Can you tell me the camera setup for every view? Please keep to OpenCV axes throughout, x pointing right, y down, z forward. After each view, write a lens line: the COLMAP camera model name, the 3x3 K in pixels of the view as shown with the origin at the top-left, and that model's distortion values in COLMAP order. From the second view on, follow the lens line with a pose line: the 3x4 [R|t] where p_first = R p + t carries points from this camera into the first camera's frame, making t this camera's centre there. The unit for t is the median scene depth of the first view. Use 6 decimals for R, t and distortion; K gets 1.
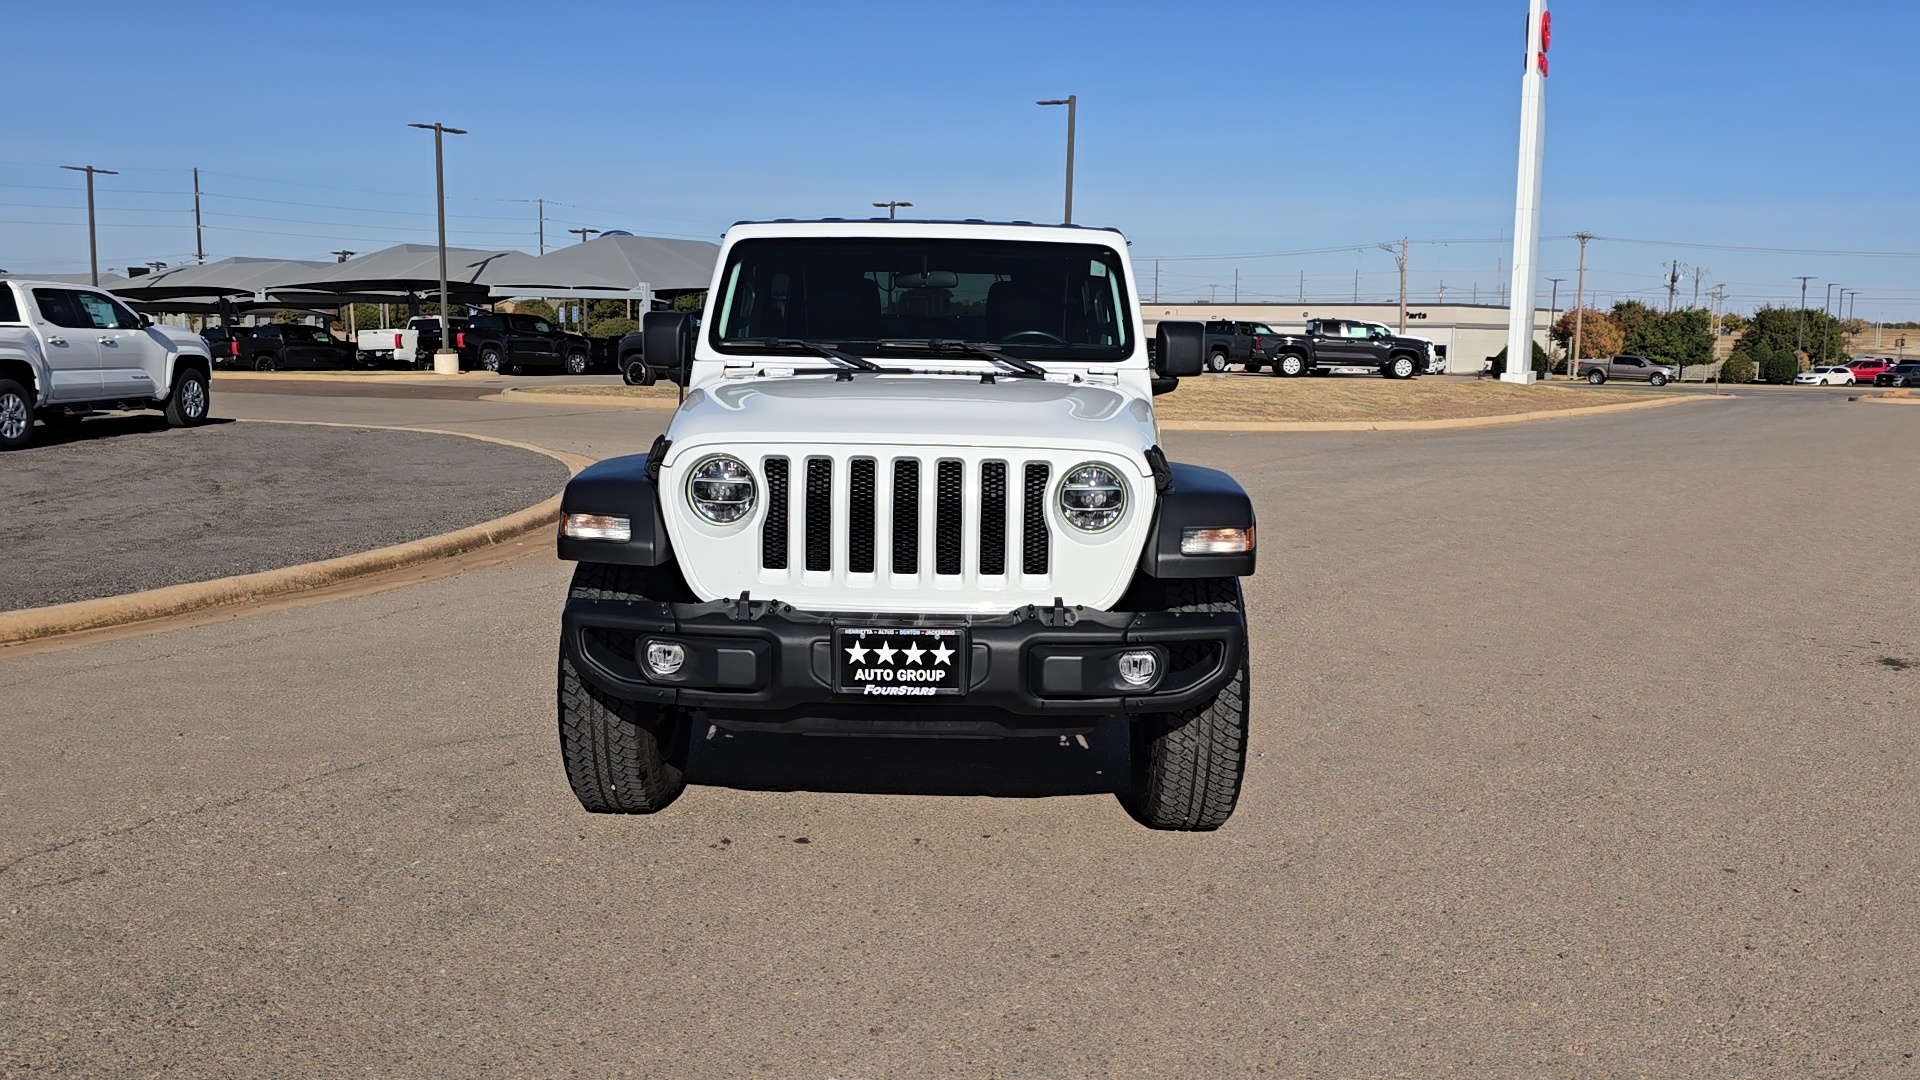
lens RADIAL K [[1580.6, 0, 947.4], [0, 1580.6, 547.9], [0, 0, 1]] dist [-0.000223, -0.006147]
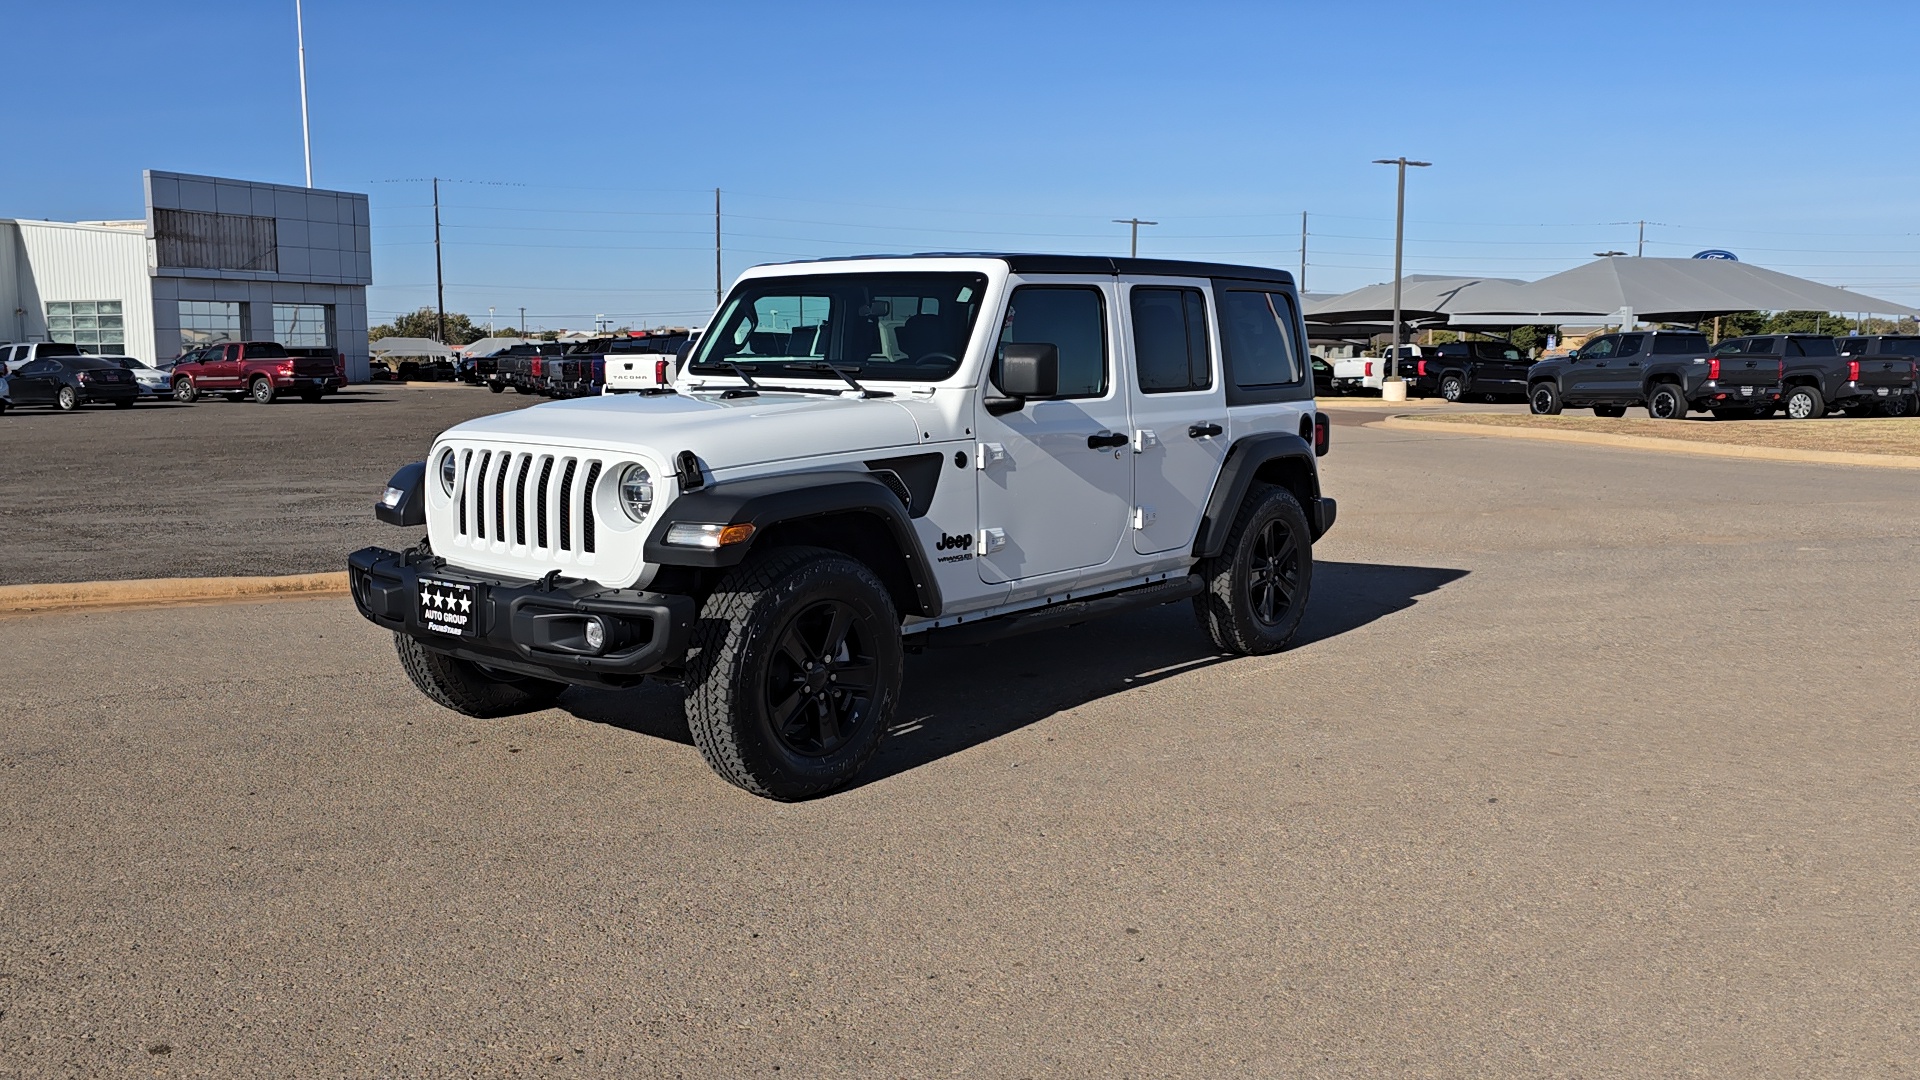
lens RADIAL K [[1580.6, 0, 947.4], [0, 1580.6, 547.9], [0, 0, 1]] dist [-0.000223, -0.006147]
pose [[0.783470, 0.067519, -0.617751, 0.987413], [-0.078660, 0.996859, 0.009194, -0.019024], [0.616431, 0.041389, 0.786320, 0.204373]]
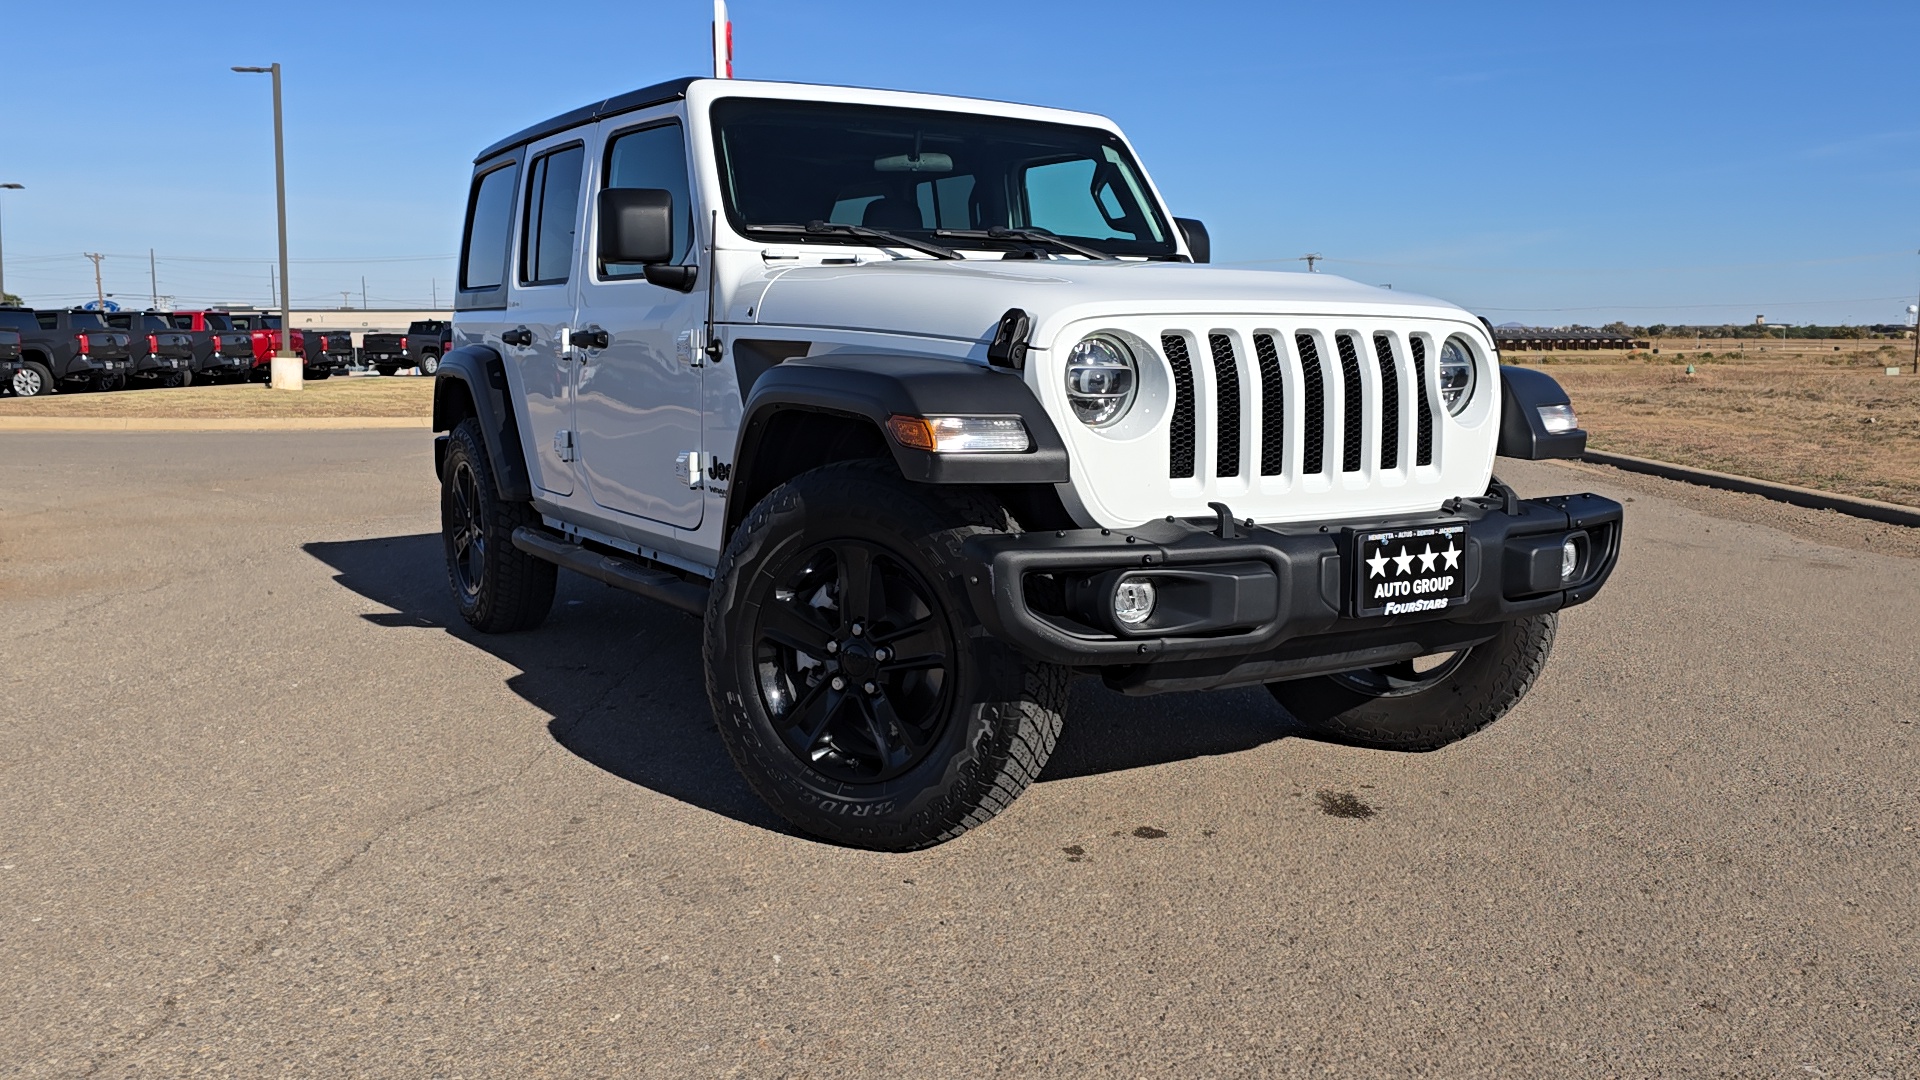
lens RADIAL K [[1586.9, 0, 975.1], [0, 1586.9, 537.1], [0, 0, 1]] dist [-0.001335, 0.006351]
pose [[0.853449, -0.077586, 0.515370, -0.574857], [0.084330, 0.996384, 0.010350, 0.024854], [-0.514309, 0.034628, 0.856905, 0.377429]]
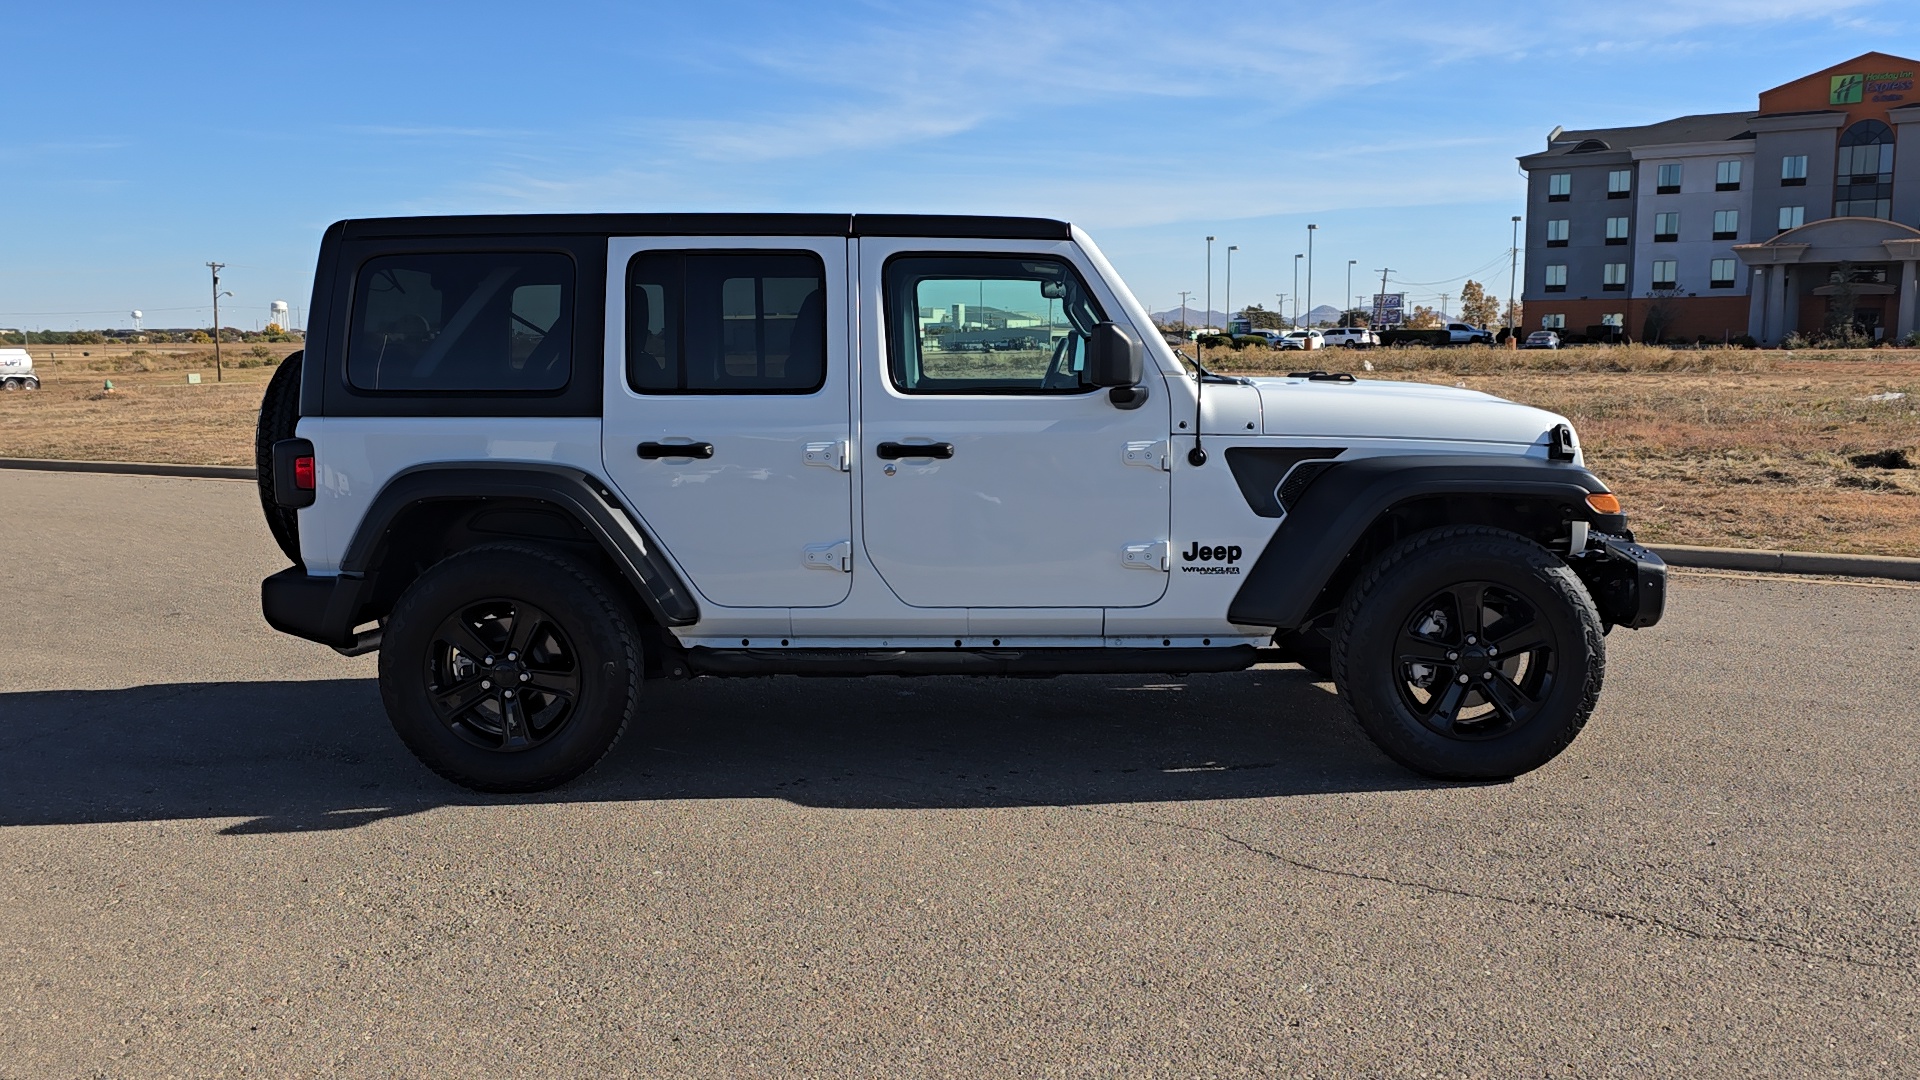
lens RADIAL K [[1586.9, 0, 975.1], [0, 1586.9, 537.1], [0, 0, 1]] dist [-0.001335, 0.006351]
pose [[0.013032, -0.138545, 0.990270, -1.387898], [0.148637, 0.979620, 0.135099, -0.215650], [-0.988806, 0.145430, 0.033360, 1.402218]]
